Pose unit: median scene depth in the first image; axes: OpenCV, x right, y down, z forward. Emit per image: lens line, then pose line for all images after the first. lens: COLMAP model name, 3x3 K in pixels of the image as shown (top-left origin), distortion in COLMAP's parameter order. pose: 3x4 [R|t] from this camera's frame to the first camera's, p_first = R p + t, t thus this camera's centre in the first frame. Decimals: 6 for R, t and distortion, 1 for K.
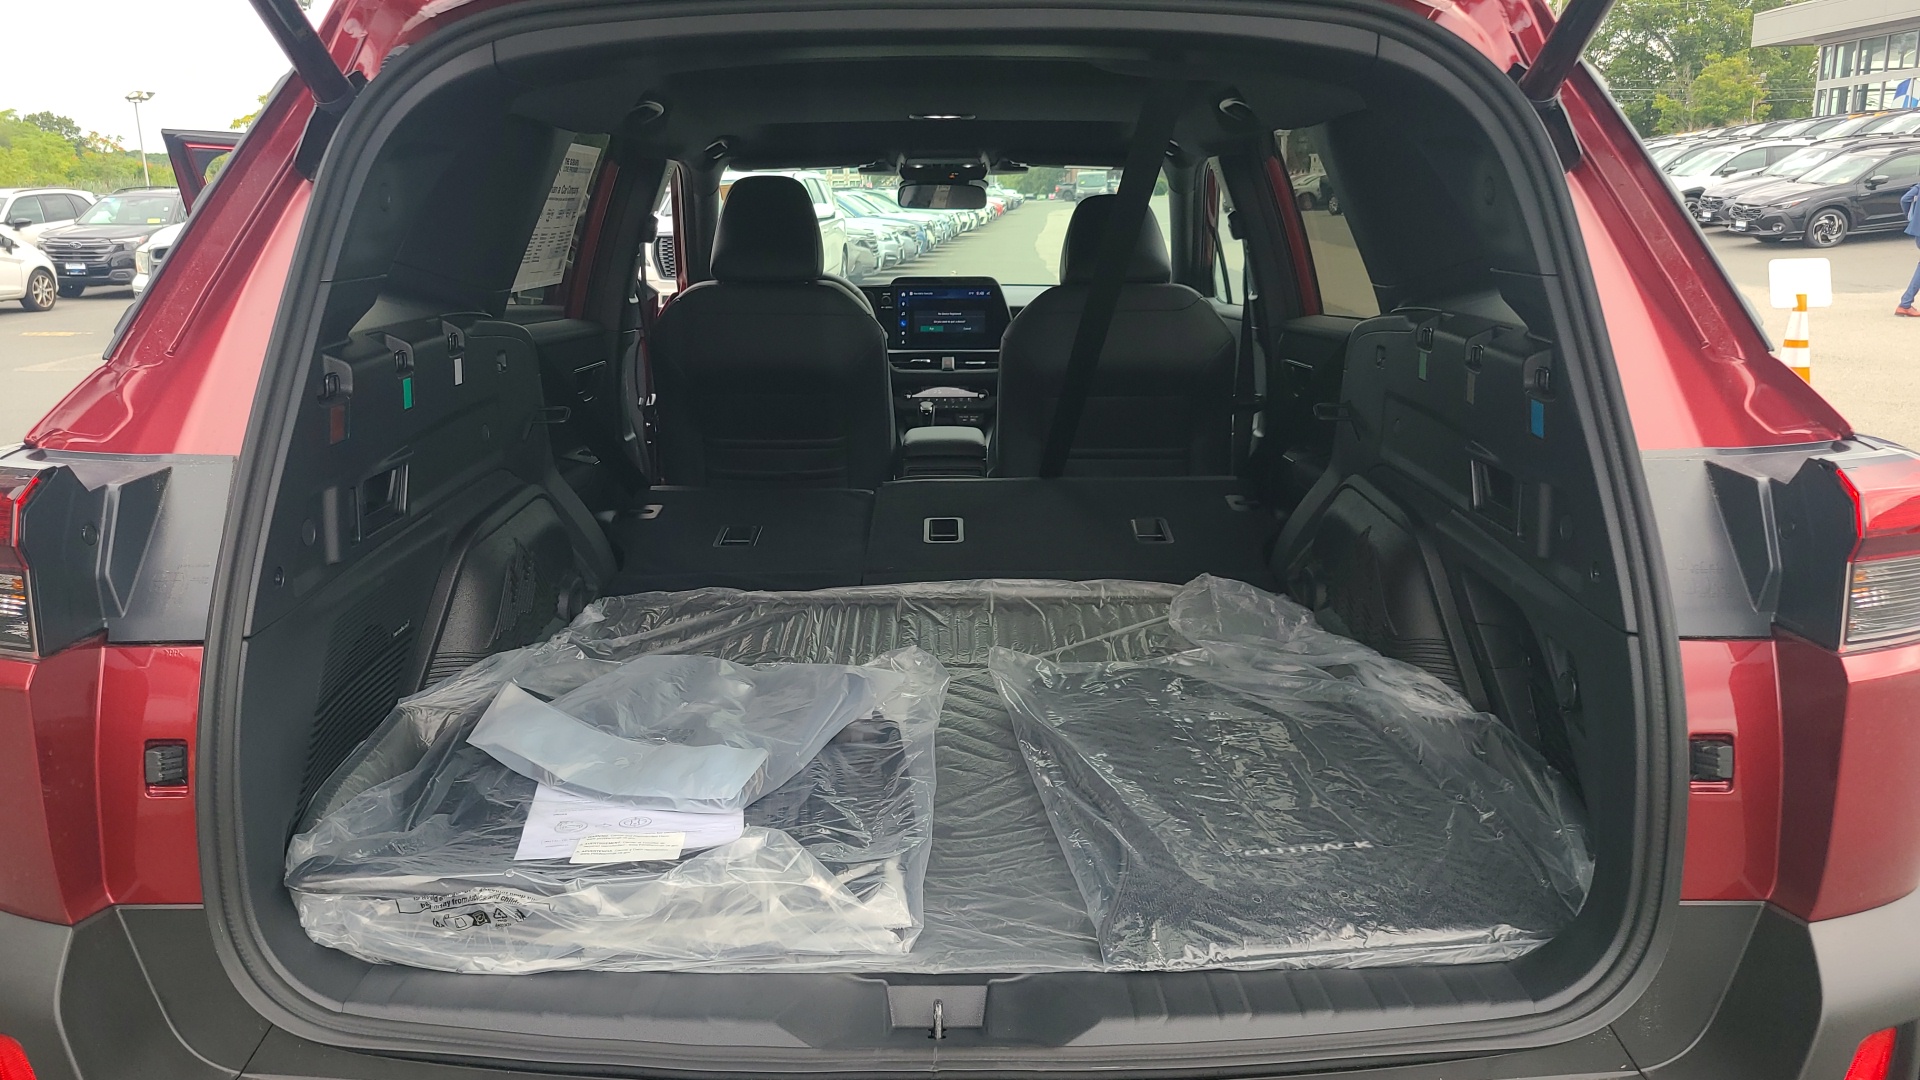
lens RADIAL K [[1434.1, 0, 960.0], [0, 1434.1, 540.0], [0, 0, 1]] dist [0.106110, -0.069868]
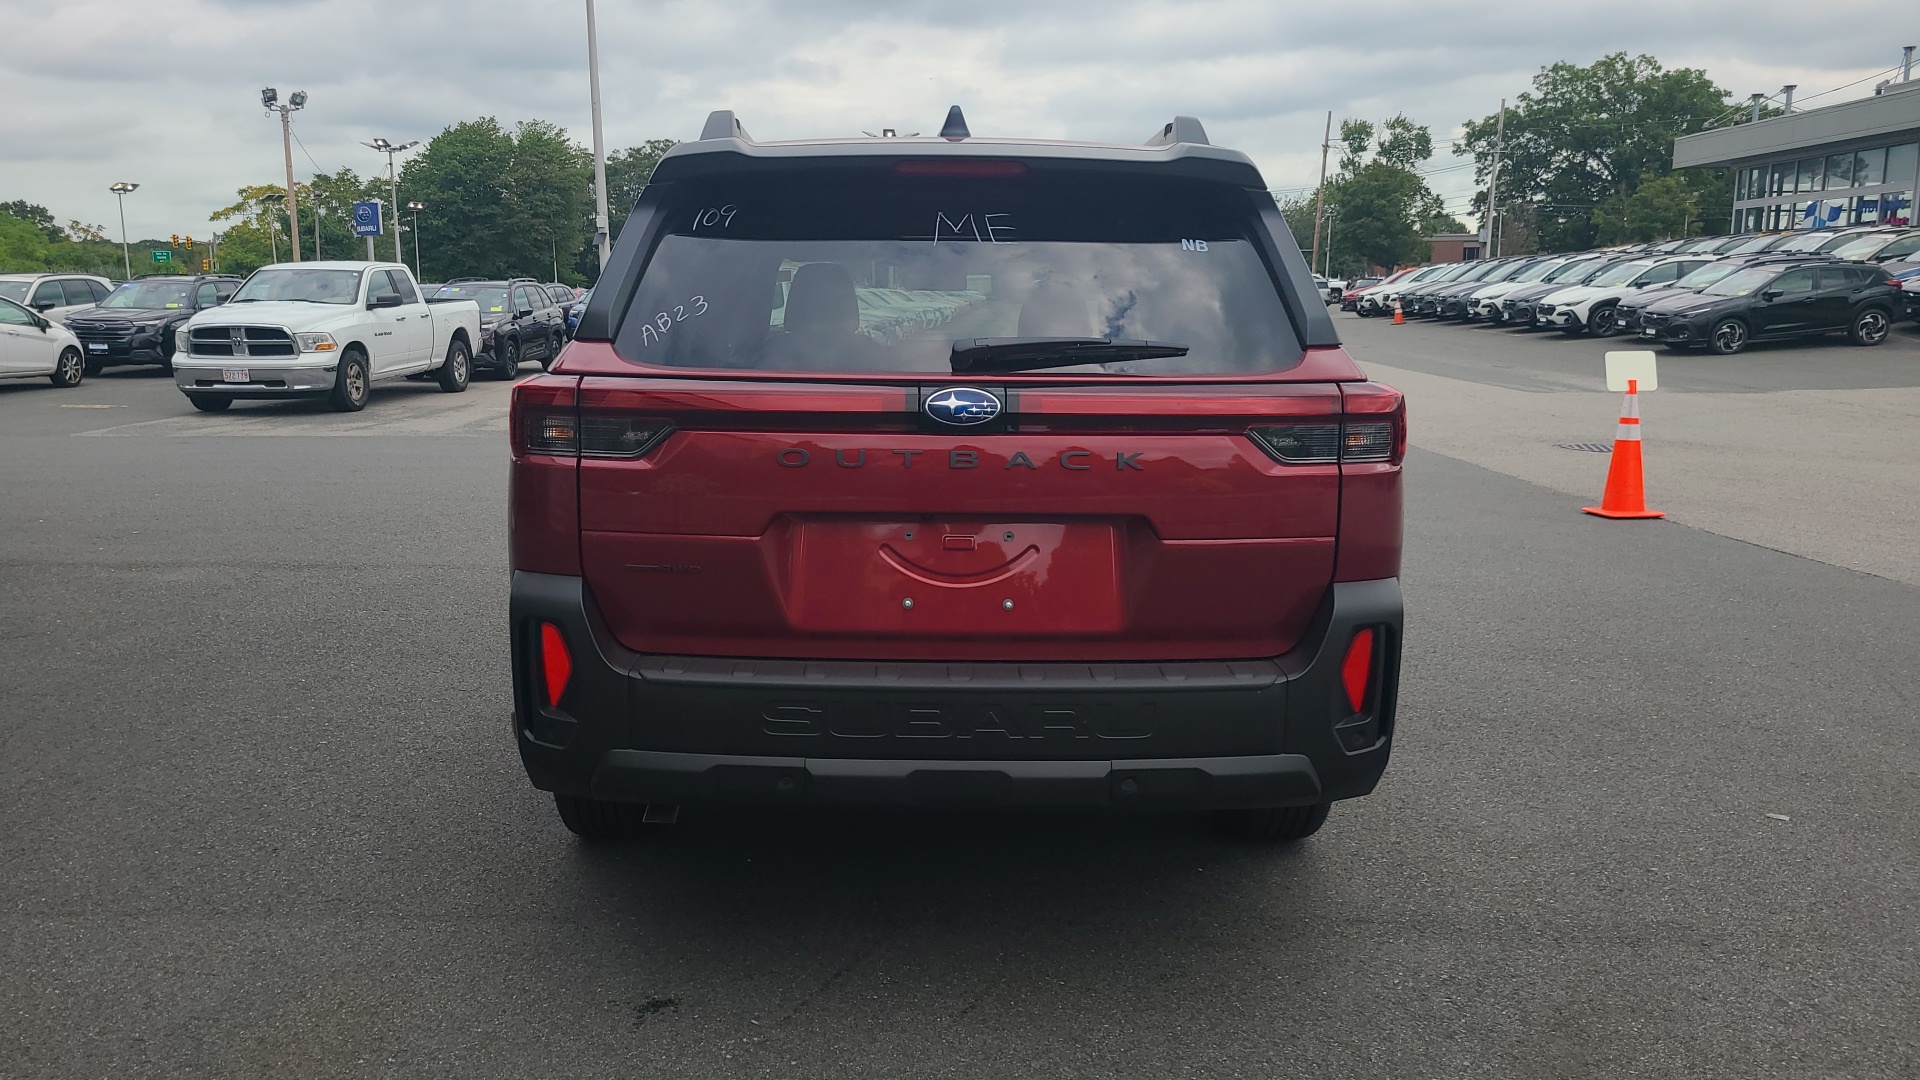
lens RADIAL K [[1451.8, 0, 948.4], [0, 1451.8, 567.4], [0, 0, 1]] dist [0.063360, 0.000382]
pose [[0.999751, 0.011596, 0.019068, -0.042840], [-0.010642, 0.998724, -0.049362, 0.200192], [-0.019616, 0.049147, 0.998599, -0.716312]]
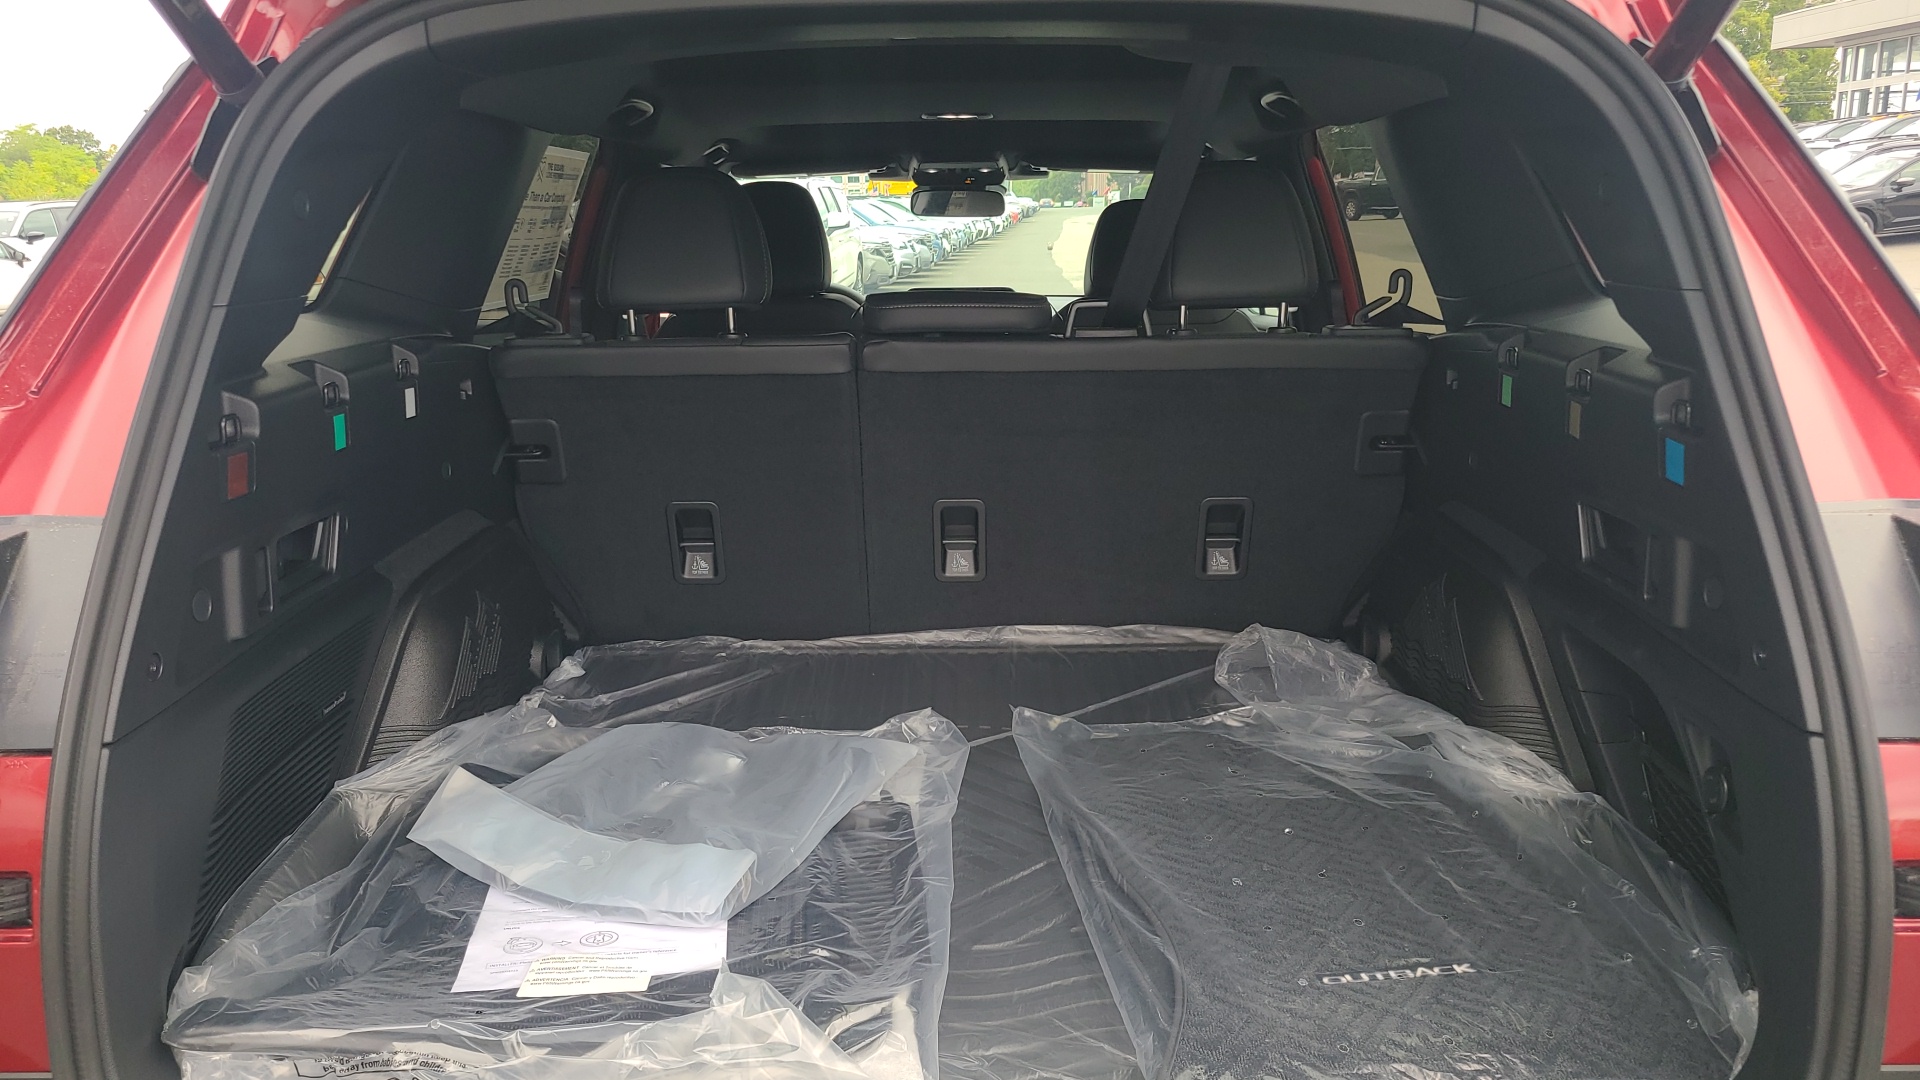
lens RADIAL K [[1430.2, 0, 968.2], [0, 1430.2, 542.8], [0, 0, 1]] dist [0.105760, -0.067648]
pose [[0.999972, -0.004371, -0.006090, -0.001446], [0.004354, 0.999987, -0.002805, -0.024059], [0.006102, 0.002778, 0.999978, 0.107889]]
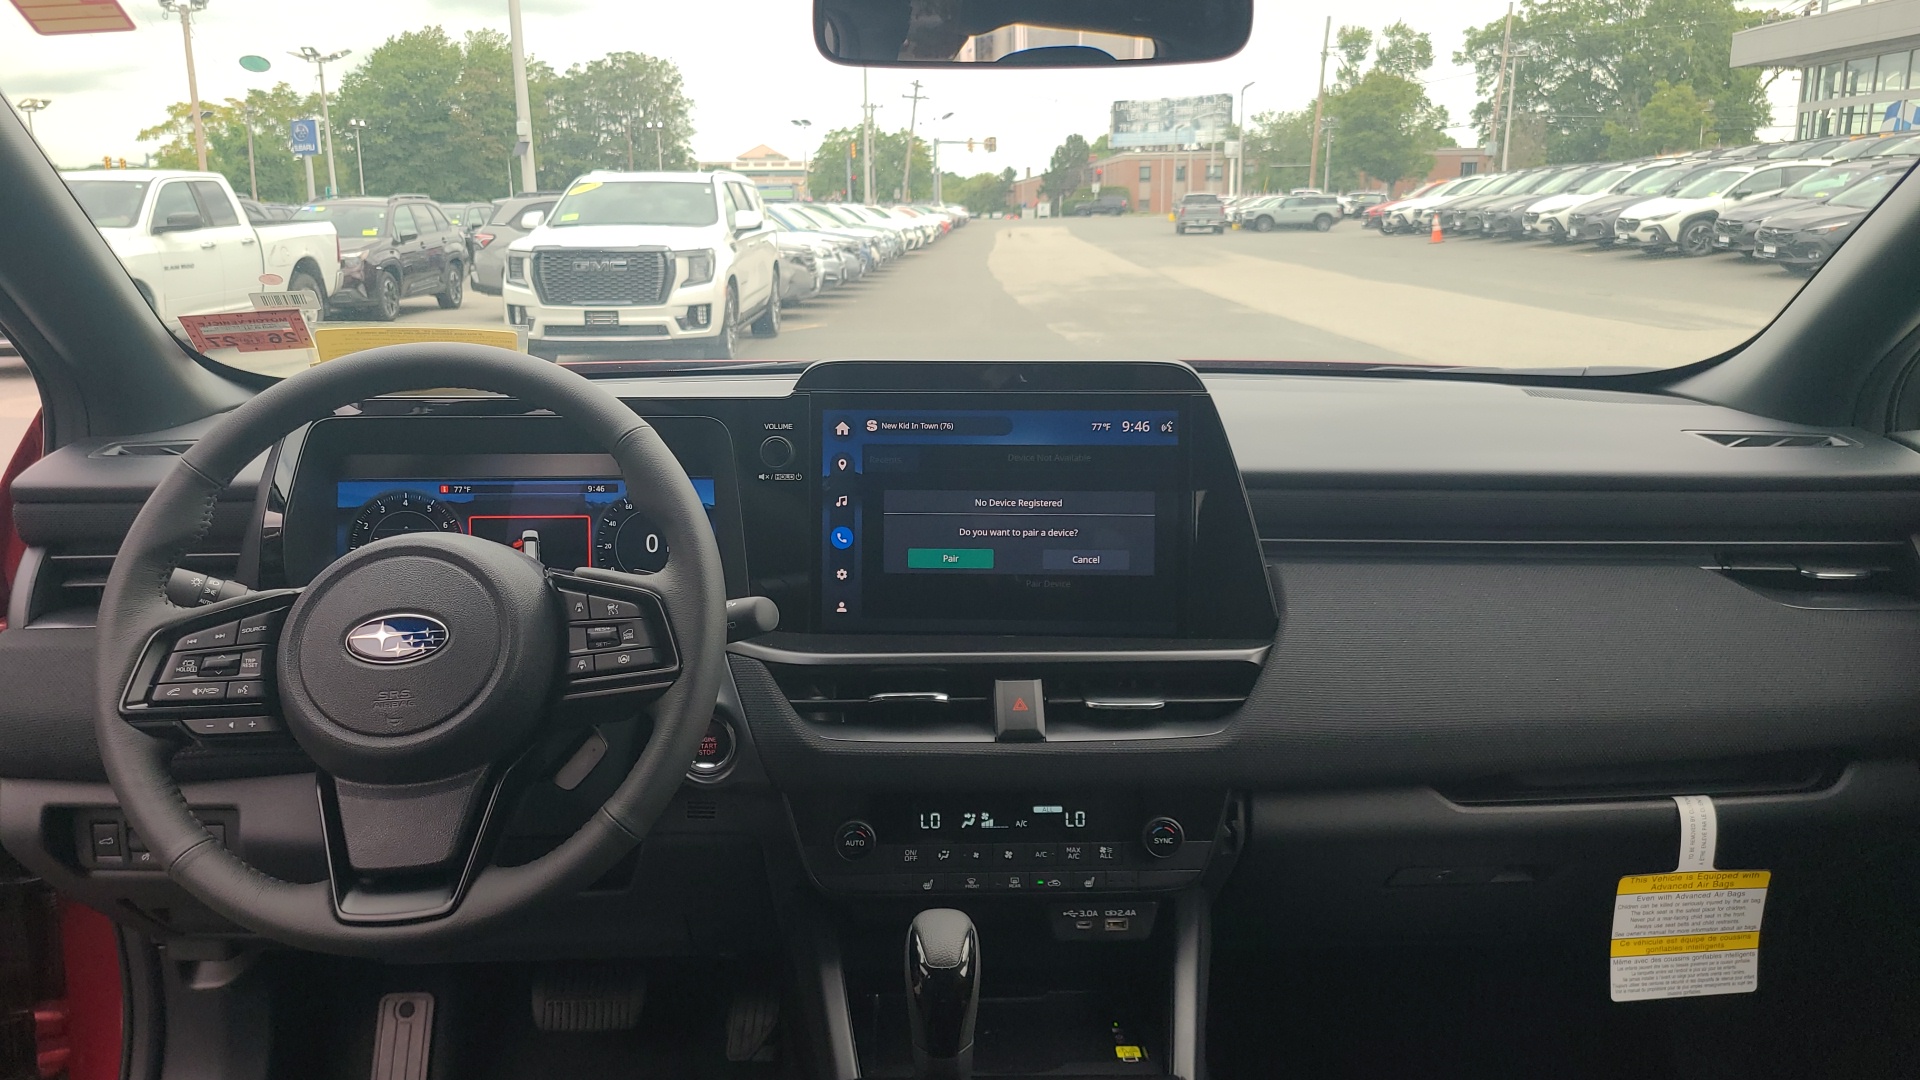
lens RADIAL K [[1432.6, 0, 960.0], [0, 1432.6, 540.0], [0, 0, 1]] dist [0.043882, -0.001068]
pose [[0.999185, -0.001139, 0.040353, -0.056605], [0.001639, 0.999922, -0.012363, -0.292921], [-0.040336, 0.012419, 0.999109, 1.471213]]
